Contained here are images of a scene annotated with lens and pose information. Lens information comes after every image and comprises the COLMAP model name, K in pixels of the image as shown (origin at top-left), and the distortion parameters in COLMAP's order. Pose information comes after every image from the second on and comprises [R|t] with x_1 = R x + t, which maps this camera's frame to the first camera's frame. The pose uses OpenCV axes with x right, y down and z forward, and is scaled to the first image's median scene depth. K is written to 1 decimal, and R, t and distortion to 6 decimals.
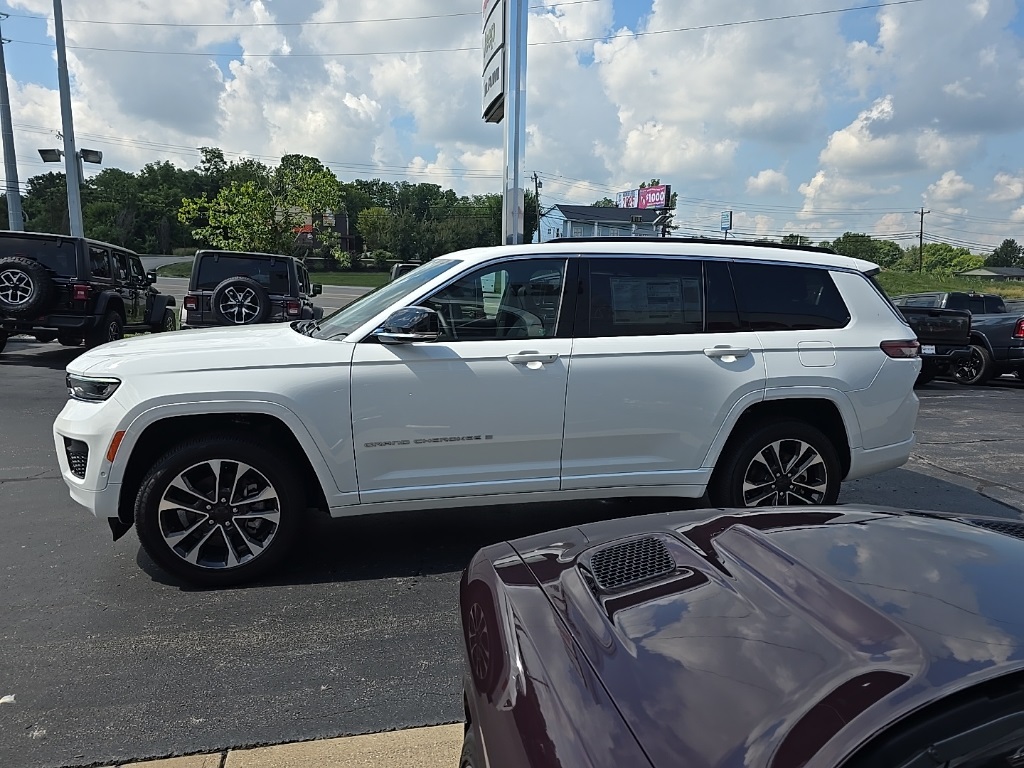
lens RADIAL K [[703.5, 0, 514.6], [0, 703.5, 389.2], [0, 0, 1]] dist [0.055341, -0.061384]
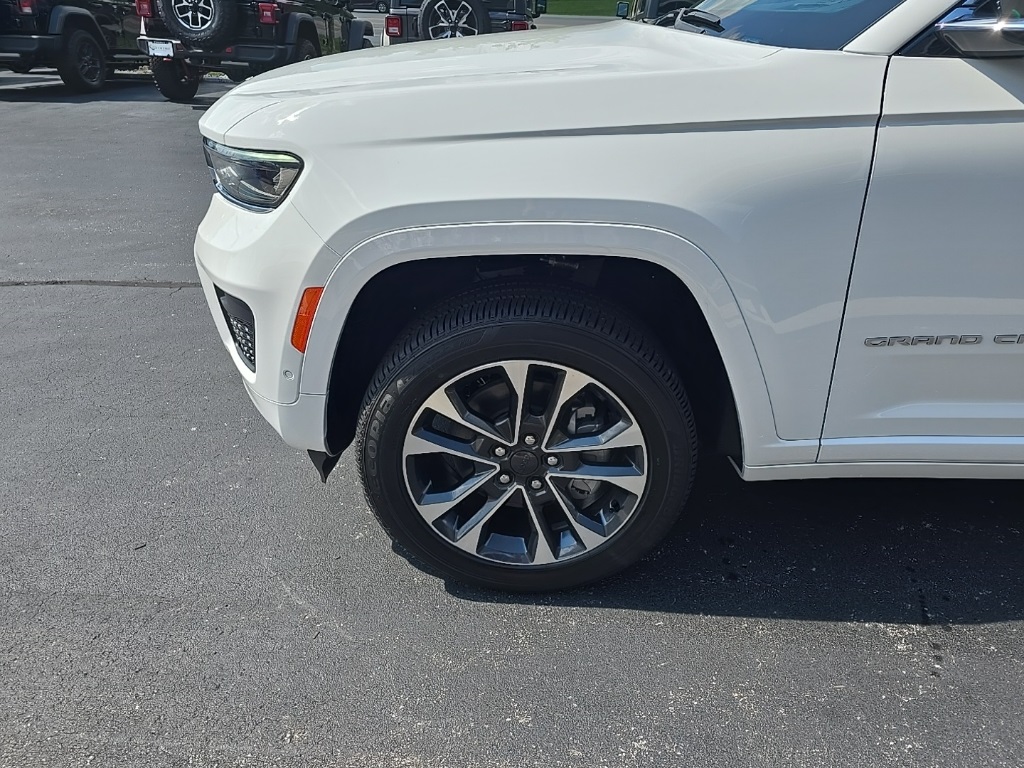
lens RADIAL K [[625.0, 0, 512.0], [0, 625.0, 384.0], [0, 0, 1]] dist [0.009540, 0.000796]
pose [[0.971231, 0.101994, -0.215190, -0.335169], [-0.016386, 0.930119, 0.366894, -0.026036], [0.237573, -0.352813, 0.905032, 0.637785]]
